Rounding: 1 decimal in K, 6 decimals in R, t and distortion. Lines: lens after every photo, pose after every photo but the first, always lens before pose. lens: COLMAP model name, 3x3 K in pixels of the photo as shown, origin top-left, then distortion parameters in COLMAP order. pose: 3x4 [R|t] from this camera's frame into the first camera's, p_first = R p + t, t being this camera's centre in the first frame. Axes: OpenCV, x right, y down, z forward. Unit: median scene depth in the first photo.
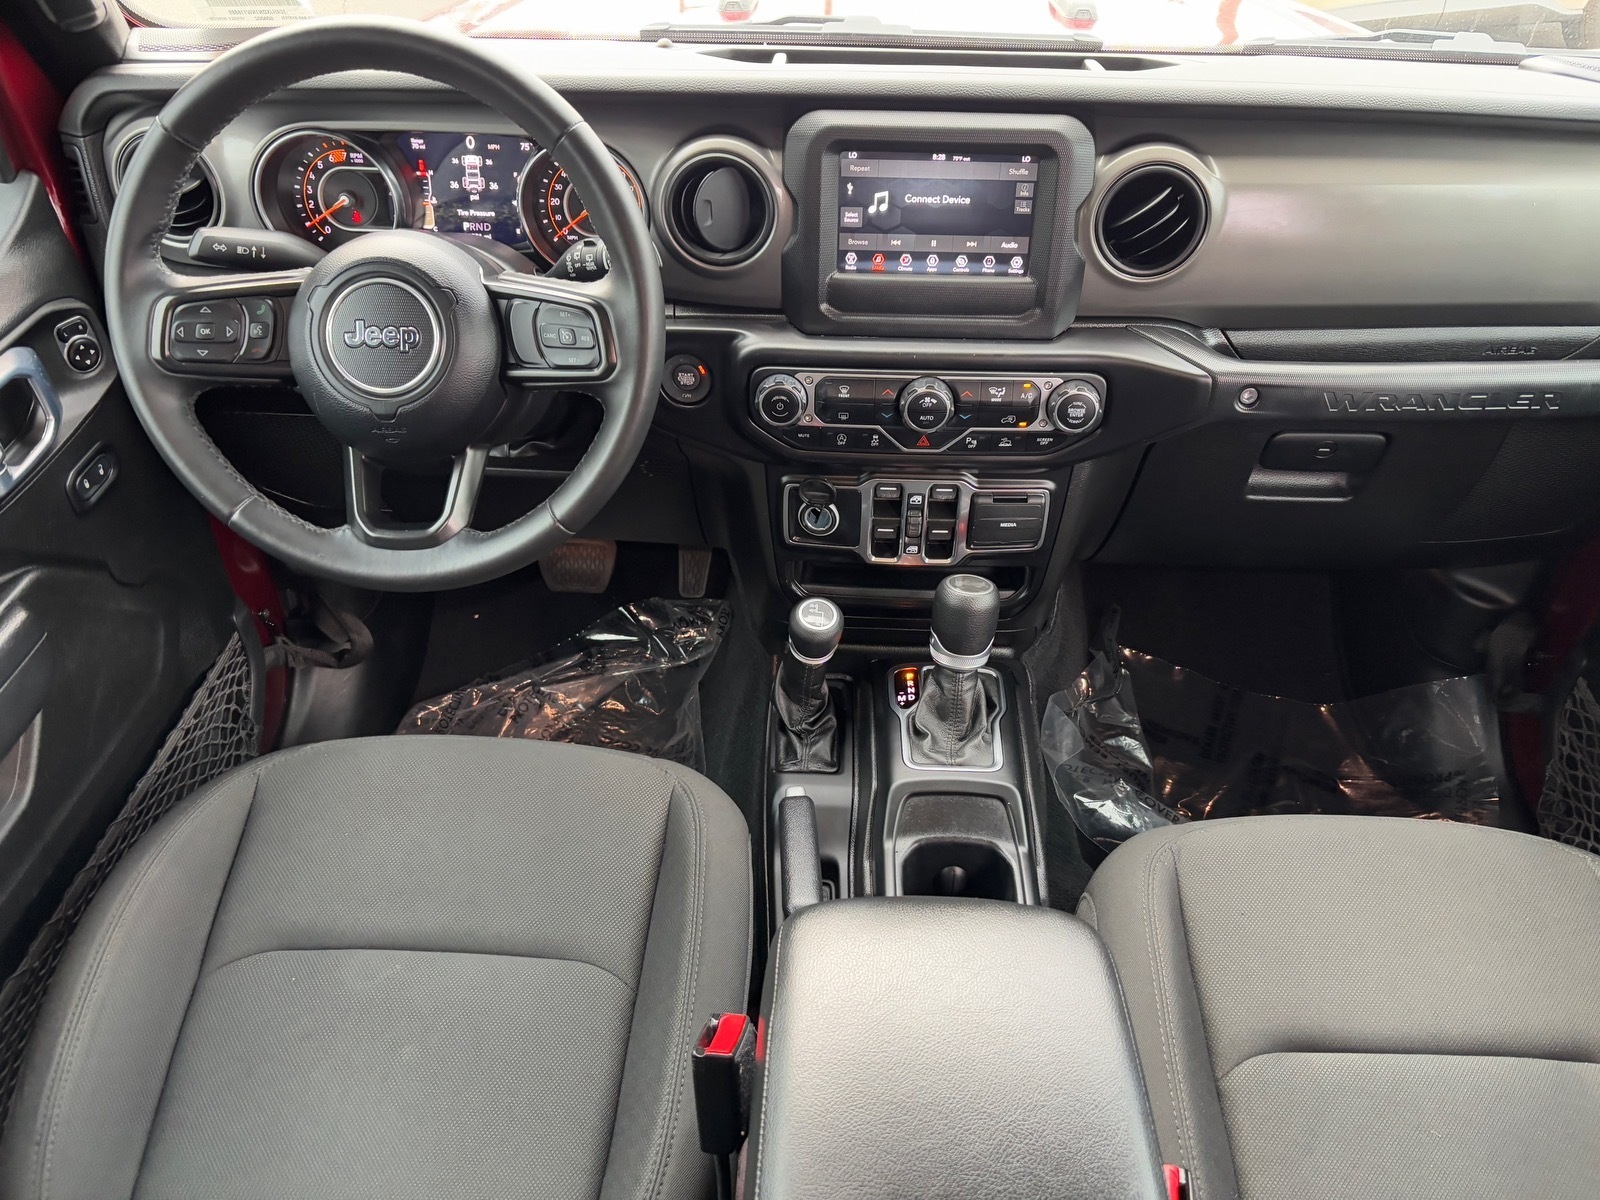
lens RADIAL K [[1206.6, 0, 808.5], [0, 1206.6, 612.9], [0, 0, 1]] dist [0.050383, -0.069027]
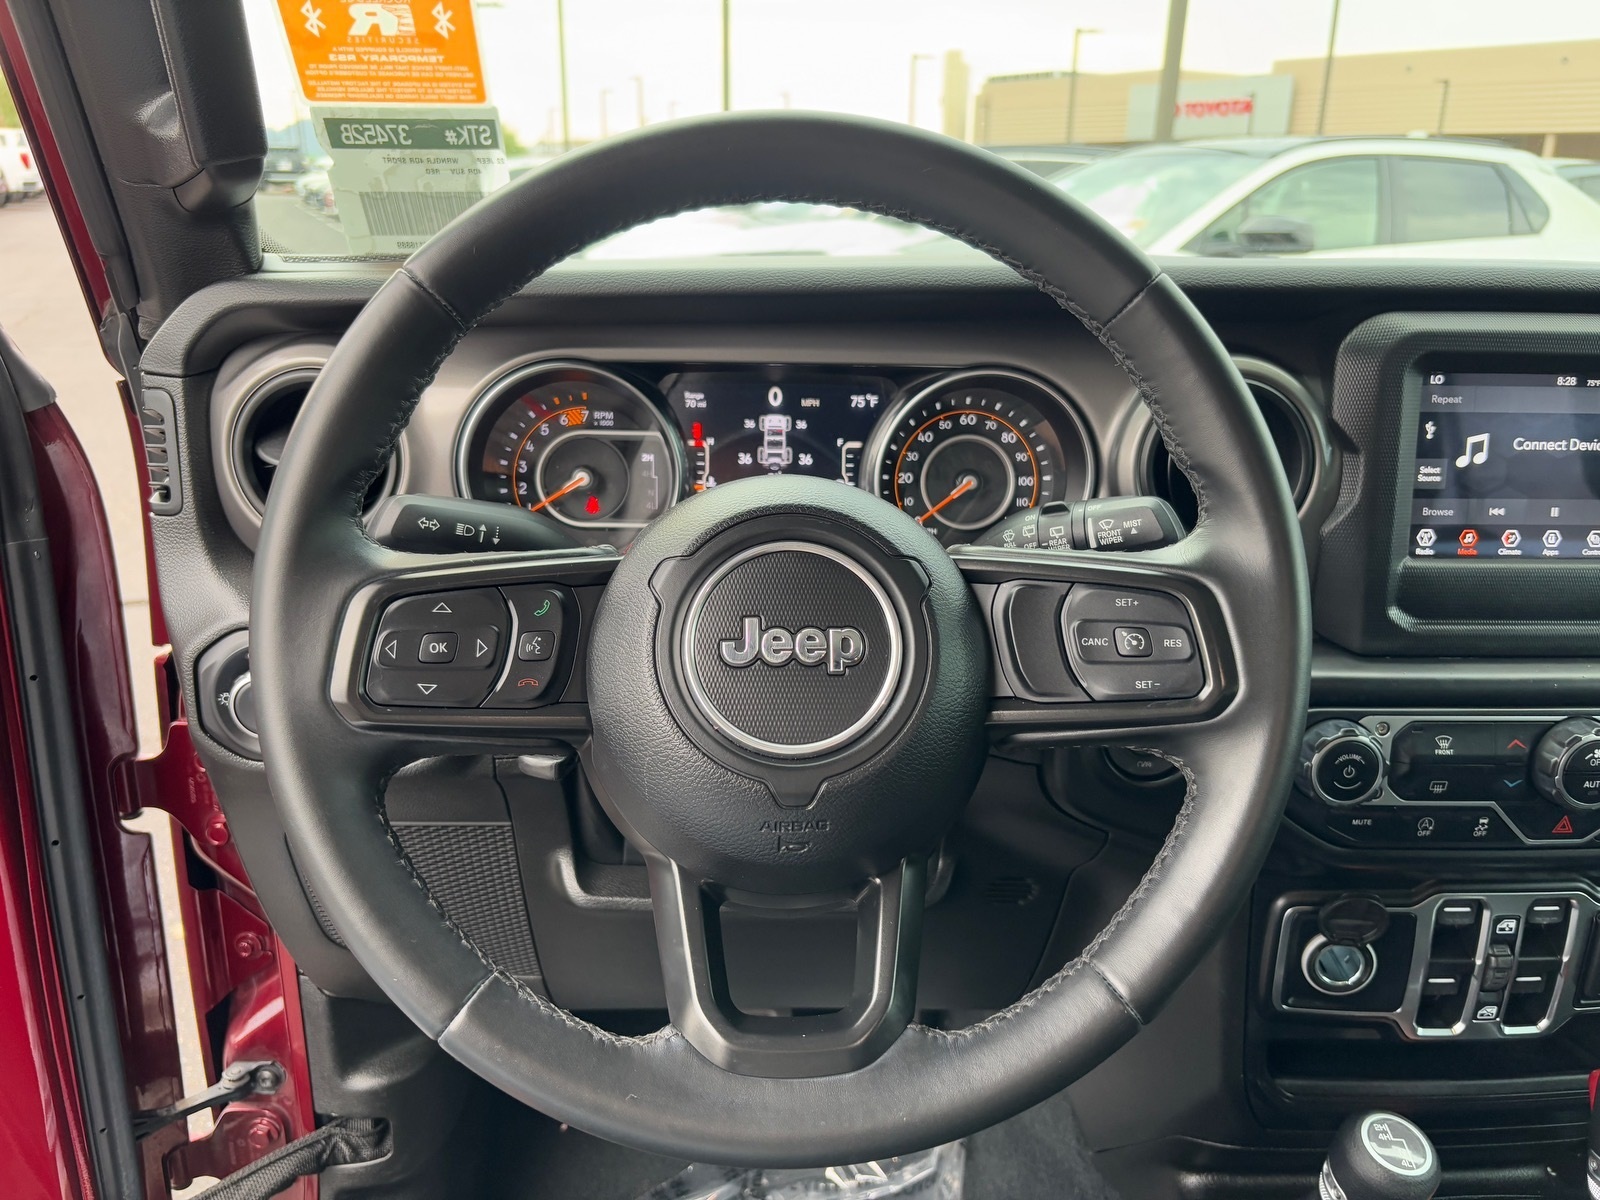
lens RADIAL K [[1218.8, 0, 790.5], [0, 1218.8, 611.7], [0, 0, 1]] dist [0.022903, -0.035897]
pose [[0.996956, -0.018228, 0.075799, -0.331637], [0.042604, 0.941640, -0.333914, -0.057605], [-0.065289, 0.336127, 0.939551, 0.428853]]
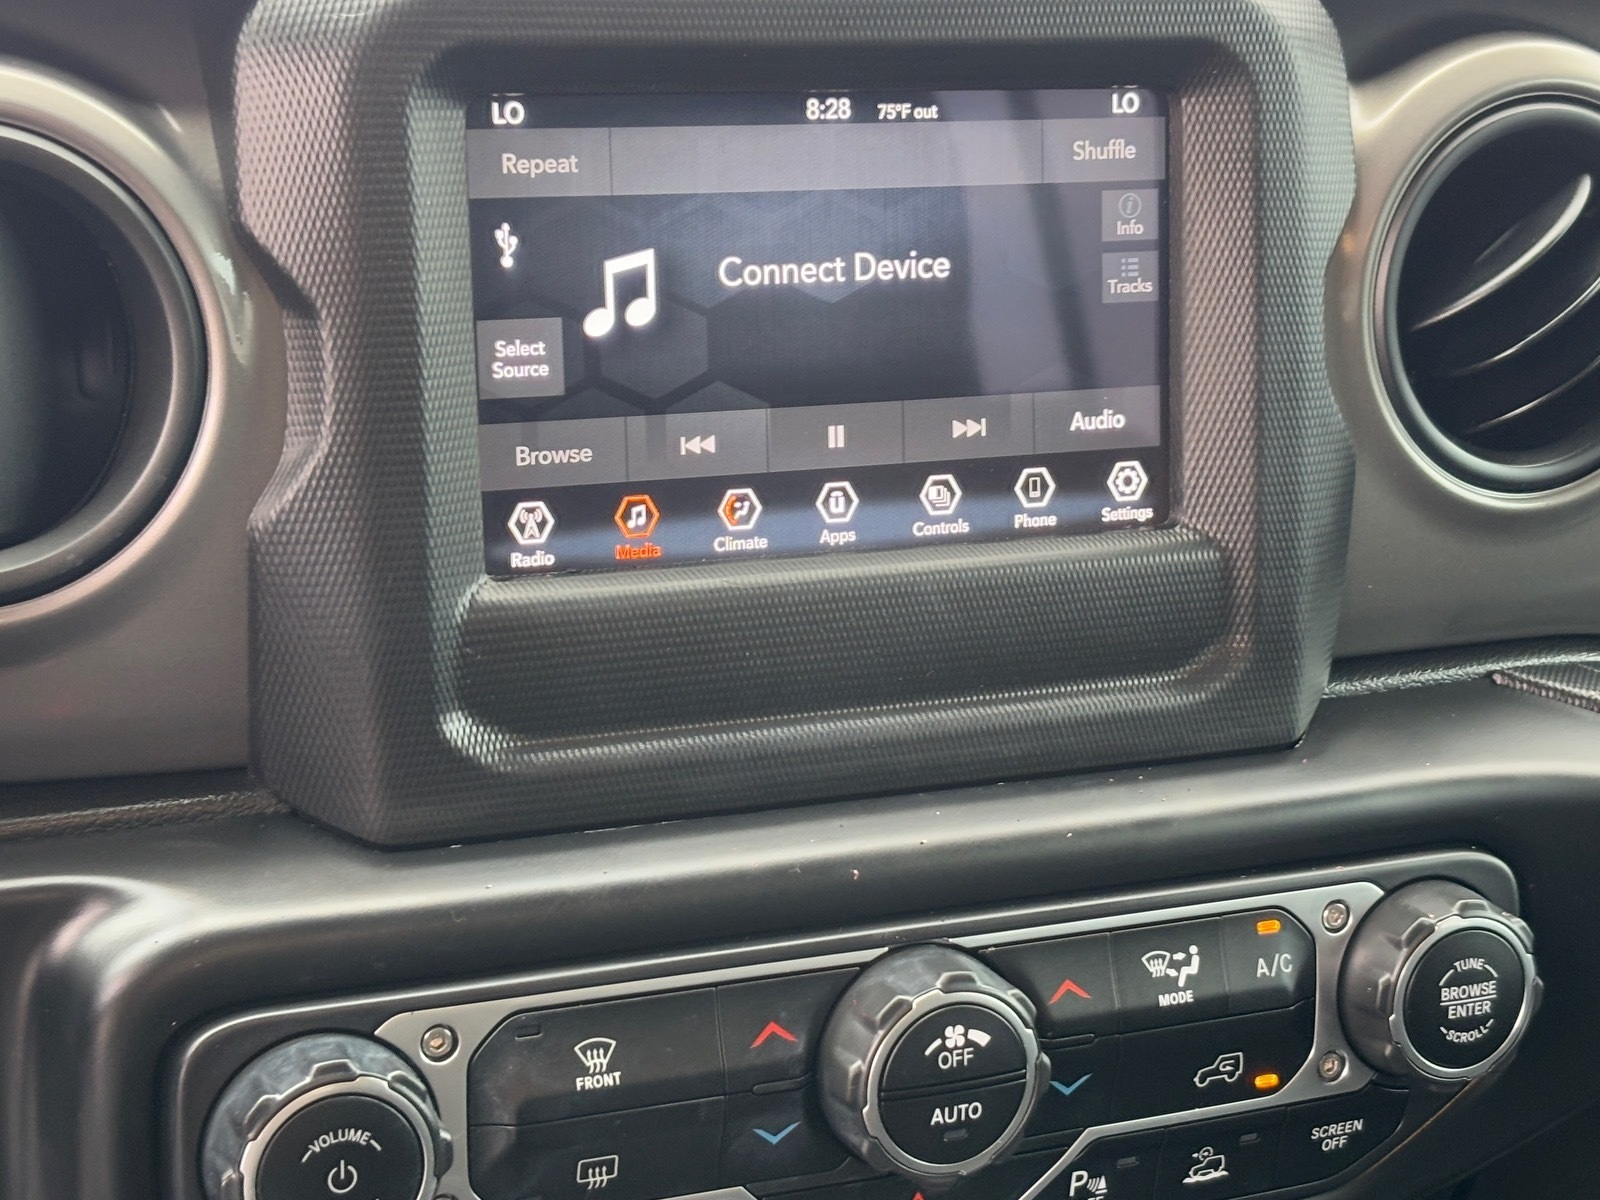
lens RADIAL K [[2984.8, 0, 800.0], [0, 2984.8, 600.0], [0, 0, 1]] dist [0.293846, -1.414282]
pose [[0.901236, -0.097983, 0.422106, -0.165462], [0.236484, 0.927466, -0.289625, -0.090080], [-0.363110, 0.360842, 0.859037, 0.460522]]
